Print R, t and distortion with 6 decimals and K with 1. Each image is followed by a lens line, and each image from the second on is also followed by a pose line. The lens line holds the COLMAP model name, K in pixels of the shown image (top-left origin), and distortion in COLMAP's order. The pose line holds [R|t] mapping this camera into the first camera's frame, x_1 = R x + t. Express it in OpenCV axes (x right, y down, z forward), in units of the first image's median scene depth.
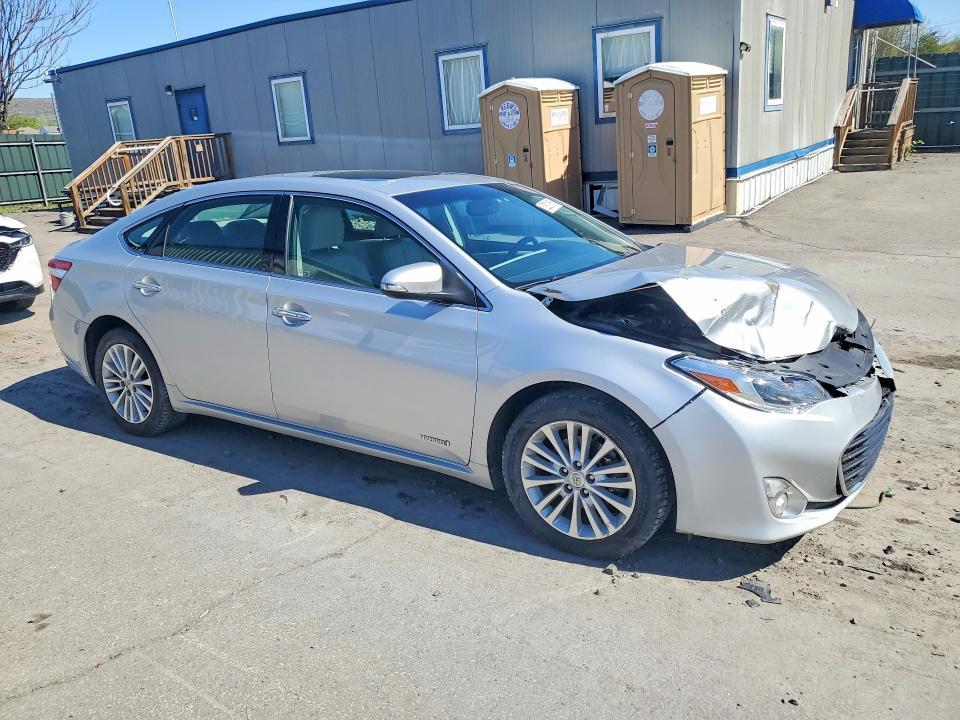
lens RADIAL K [[780.6, 0, 477.6], [0, 780.6, 359.9], [0, 0, 1]] dist [-0.004930, -0.014331]
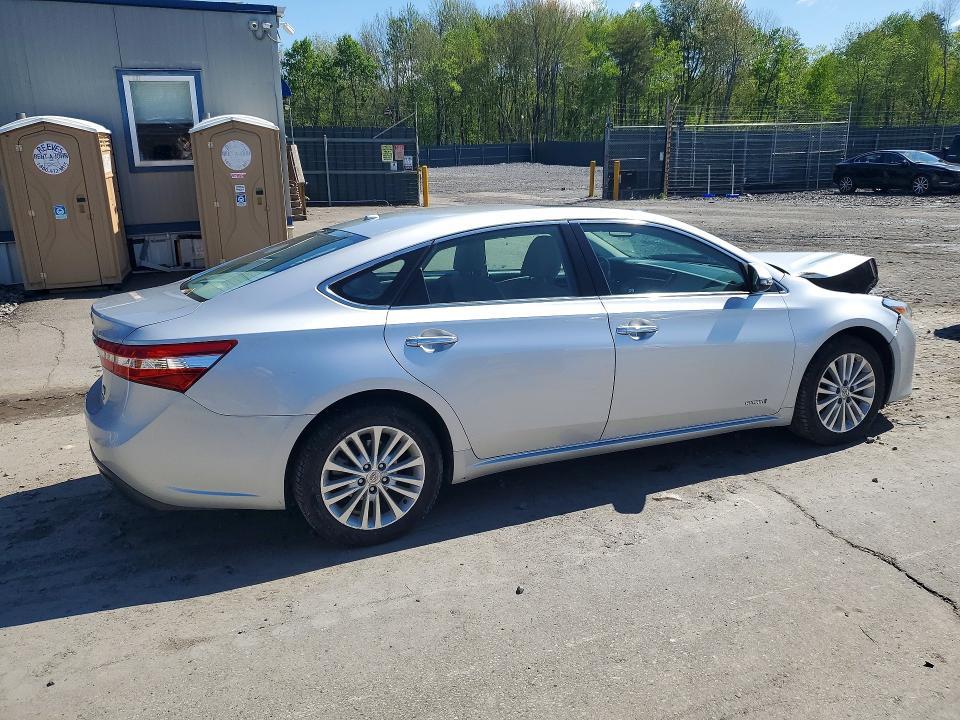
lens RADIAL K [[780.6, 0, 478.4], [0, 780.6, 361.2], [0, 0, 1]] dist [-0.004930, -0.014331]
pose [[0.536836, -0.162416, 0.827906, -0.484416], [0.223380, 0.973638, 0.046160, -0.044715], [-0.813577, 0.160157, 0.558965, 0.225630]]
